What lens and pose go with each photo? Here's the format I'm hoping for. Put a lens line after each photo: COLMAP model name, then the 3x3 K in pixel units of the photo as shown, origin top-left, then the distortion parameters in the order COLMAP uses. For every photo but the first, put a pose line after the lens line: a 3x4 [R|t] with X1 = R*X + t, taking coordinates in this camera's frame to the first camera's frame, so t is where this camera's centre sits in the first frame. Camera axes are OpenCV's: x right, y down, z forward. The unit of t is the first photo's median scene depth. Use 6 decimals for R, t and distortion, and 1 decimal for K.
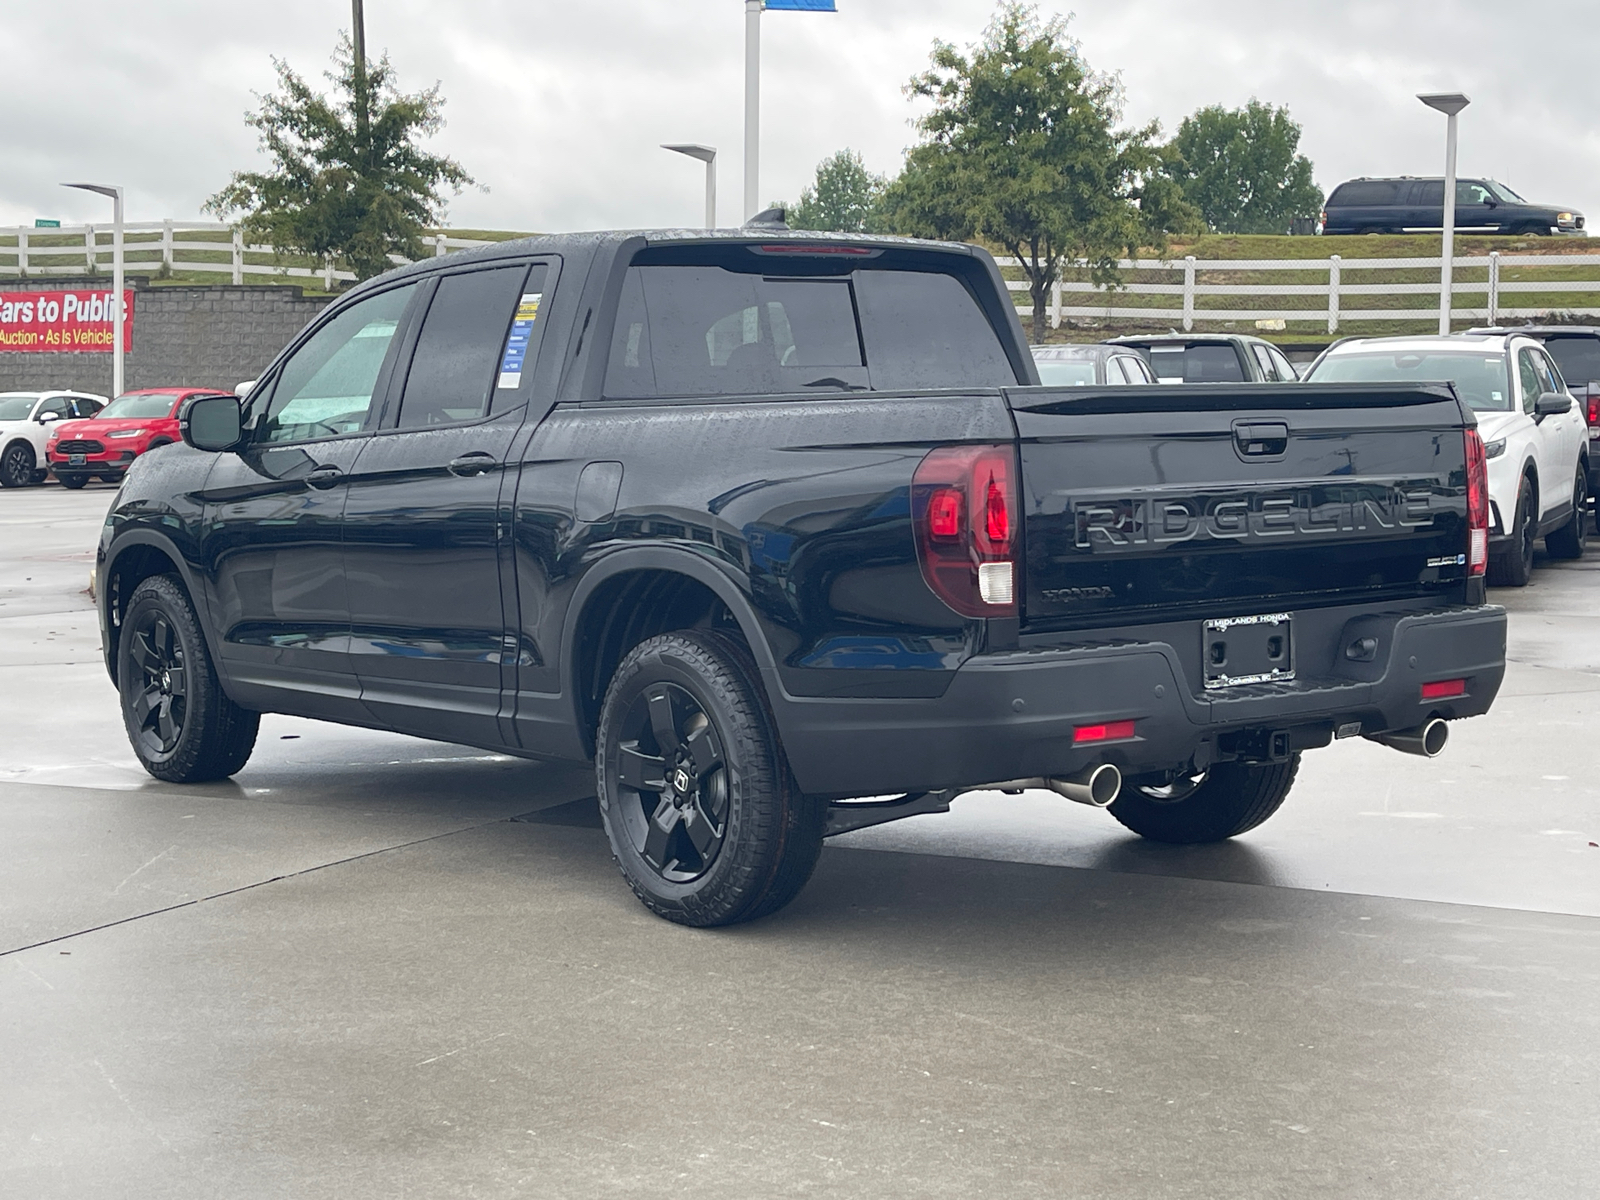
lens RADIAL K [[2483.6, 0, 800.0], [0, 2483.6, 600.0], [0, 0, 1]] dist [0.178659, -0.664012]
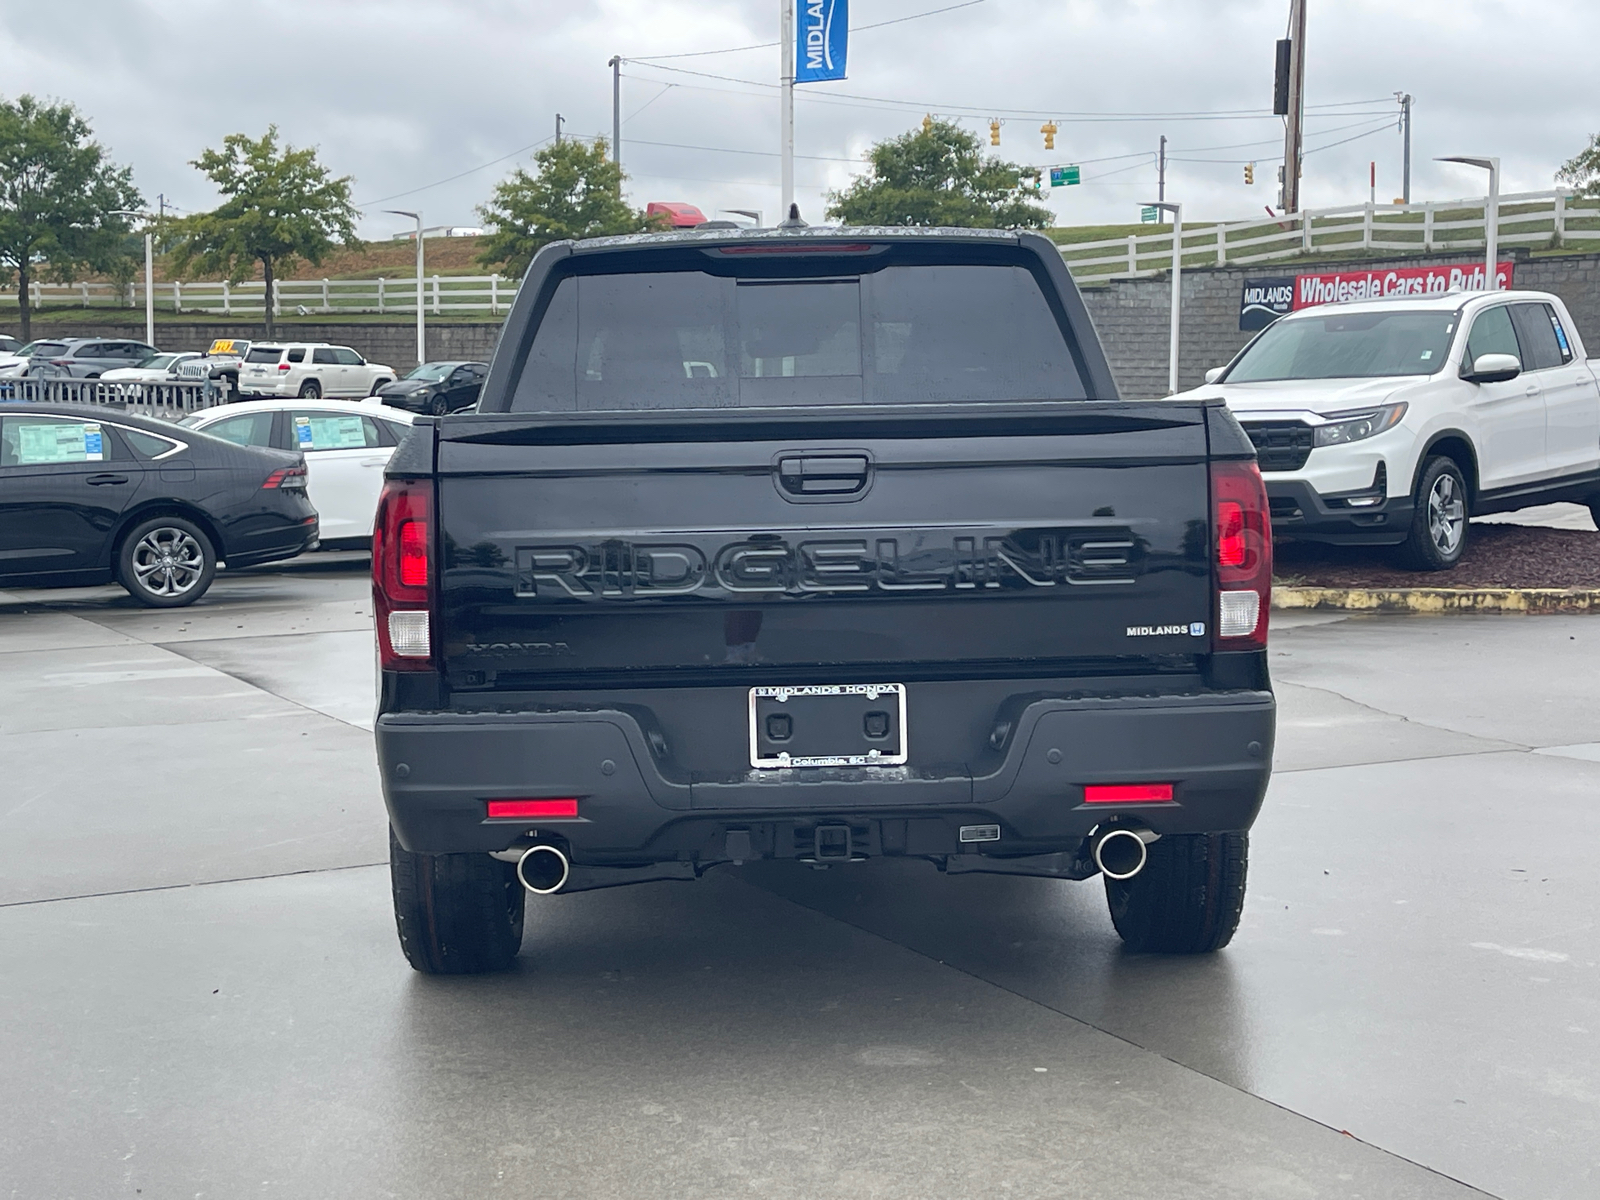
lens RADIAL K [[2483.6, 0, 800.0], [0, 2483.6, 600.0], [0, 0, 1]] dist [0.178659, -0.664012]
pose [[0.813297, 0.045160, -0.580093, 0.096609], [-0.037802, 0.998978, 0.024770, -0.006279], [0.580619, 0.001784, 0.814173, 0.046679]]
